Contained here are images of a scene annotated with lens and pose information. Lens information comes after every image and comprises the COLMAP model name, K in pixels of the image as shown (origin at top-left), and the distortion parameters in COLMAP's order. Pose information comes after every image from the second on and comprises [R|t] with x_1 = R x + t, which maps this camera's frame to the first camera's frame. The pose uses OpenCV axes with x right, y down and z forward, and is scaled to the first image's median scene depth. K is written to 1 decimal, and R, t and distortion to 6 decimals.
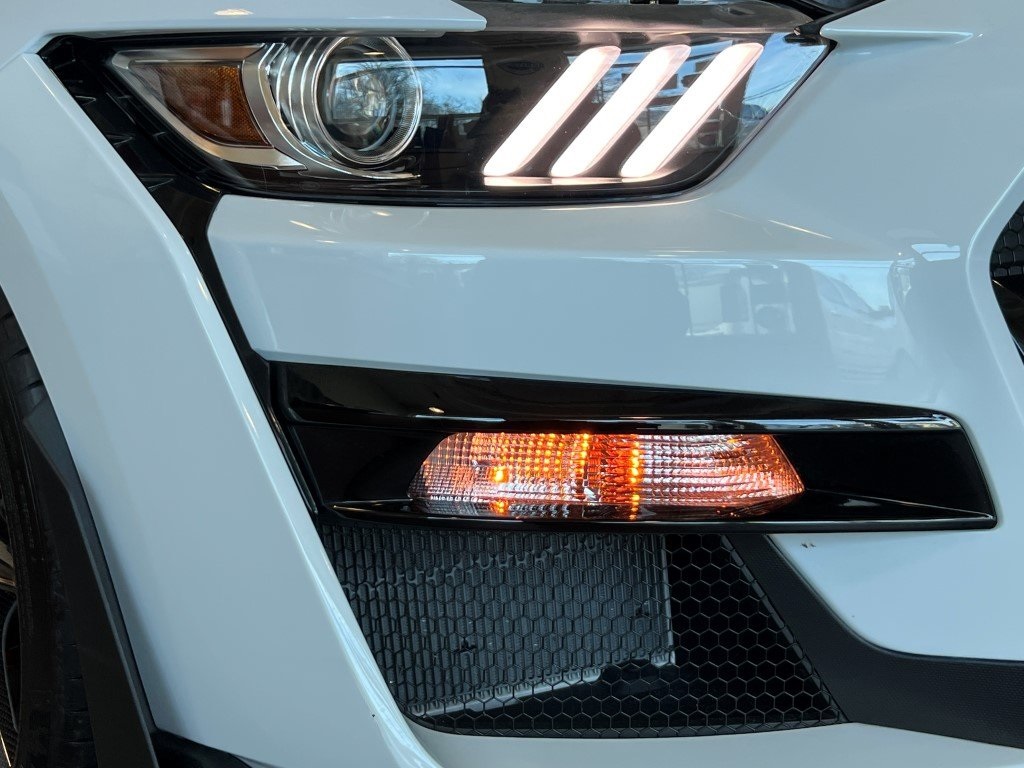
lens RADIAL K [[1518.6, 0, 512.0], [0, 1518.6, 384.0], [0, 0, 1]] dist [0.057105, -0.092009]
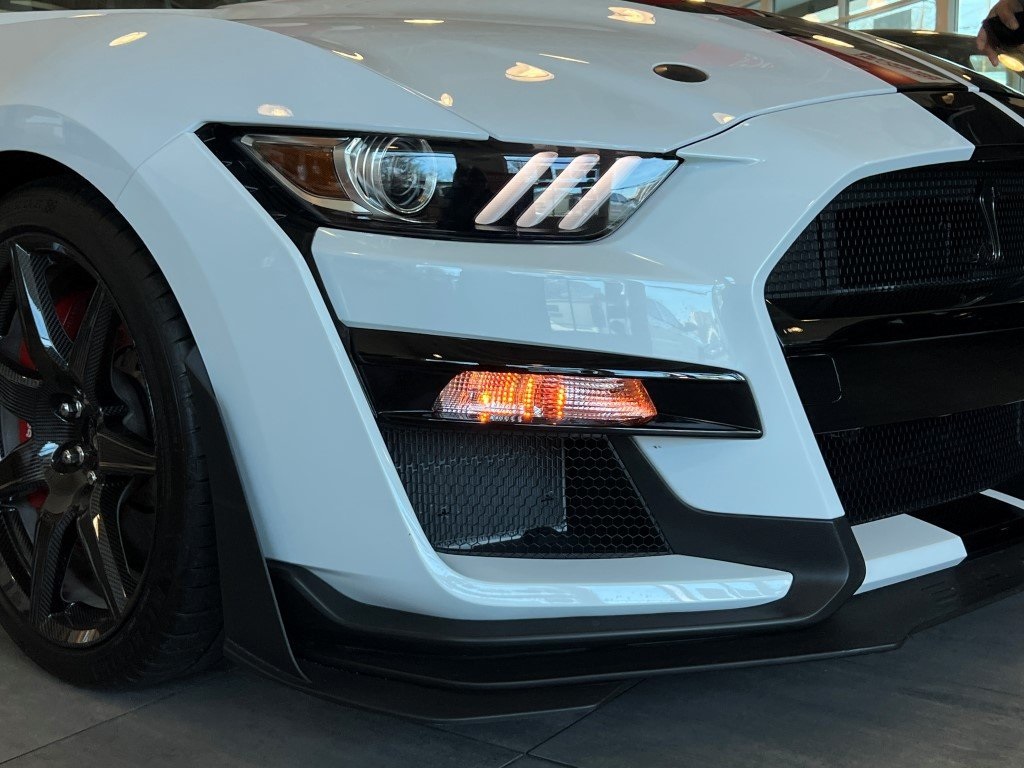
lens RADIAL K [[1342.3, 0, 512.0], [0, 1342.3, 384.0], [0, 0, 1]] dist [-0.017649, 0.001931]
pose [[0.992668, 0.043754, 0.112679, -0.140182], [-0.042526, 0.999007, -0.013281, 0.058557], [-0.113148, 0.008392, 0.993543, -0.484142]]
